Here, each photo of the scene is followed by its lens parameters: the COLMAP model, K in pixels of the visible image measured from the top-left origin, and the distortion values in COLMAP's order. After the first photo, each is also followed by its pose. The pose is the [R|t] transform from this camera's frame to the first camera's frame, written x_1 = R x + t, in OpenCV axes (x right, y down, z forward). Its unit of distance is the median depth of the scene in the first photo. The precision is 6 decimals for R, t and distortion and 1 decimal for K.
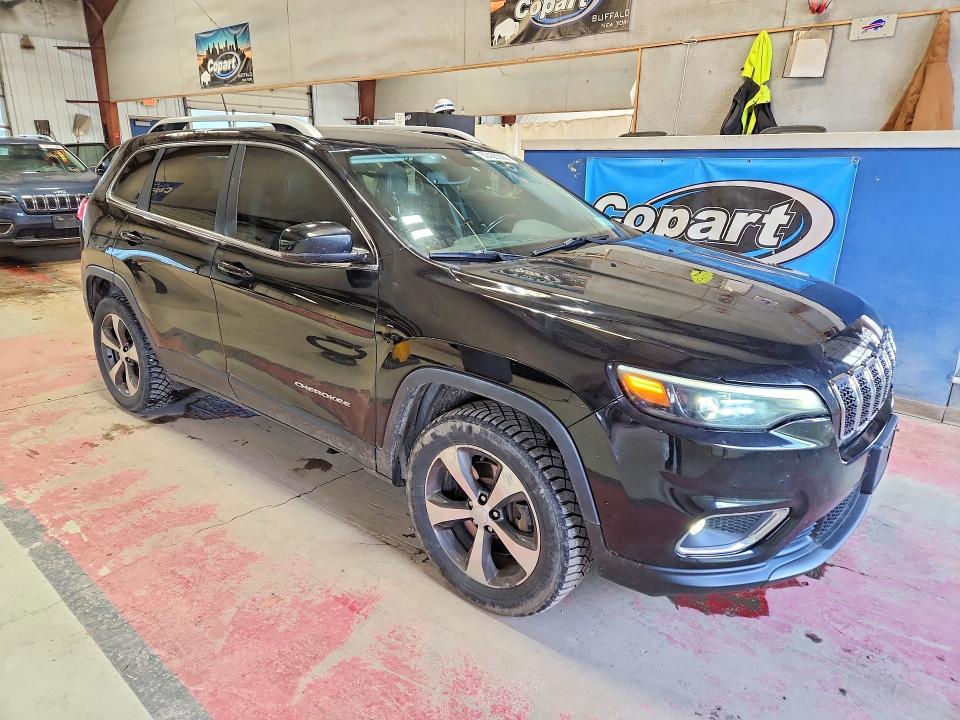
lens RADIAL K [[658.7, 0, 474.0], [0, 658.7, 368.4], [0, 0, 1]] dist [0.011317, -0.003371]
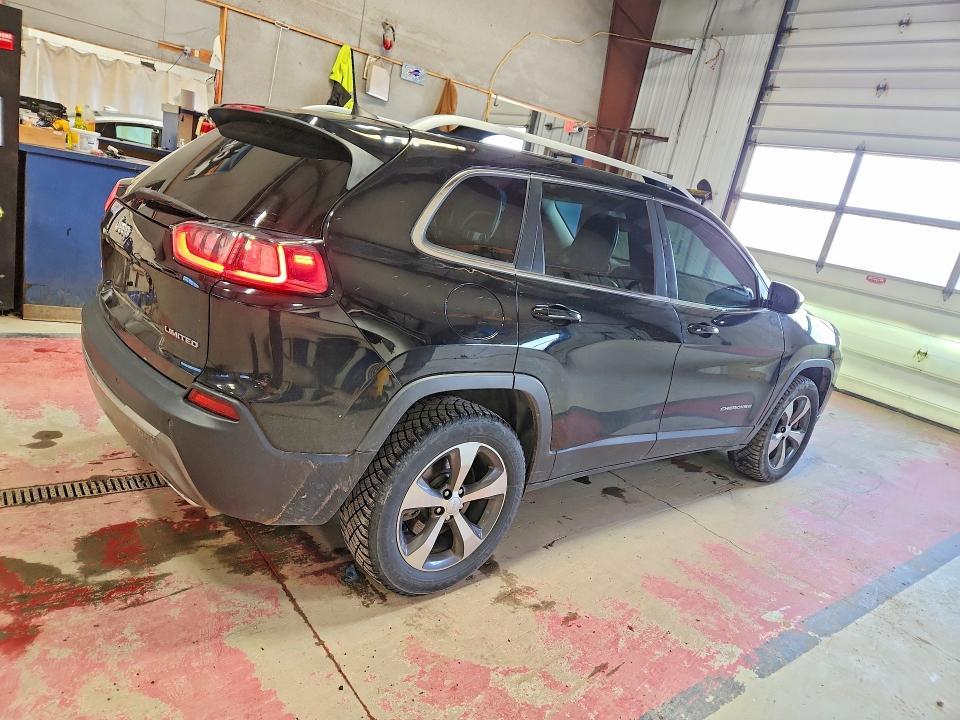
lens RADIAL K [[658.7, 0, 474.0], [0, 658.7, 368.4], [0, 0, 1]] dist [0.011317, -0.003371]
pose [[0.160872, -0.239056, 0.957587, -1.151928], [0.119849, 0.967775, 0.221465, -0.289471], [-0.979671, 0.079139, 0.184339, 0.923362]]
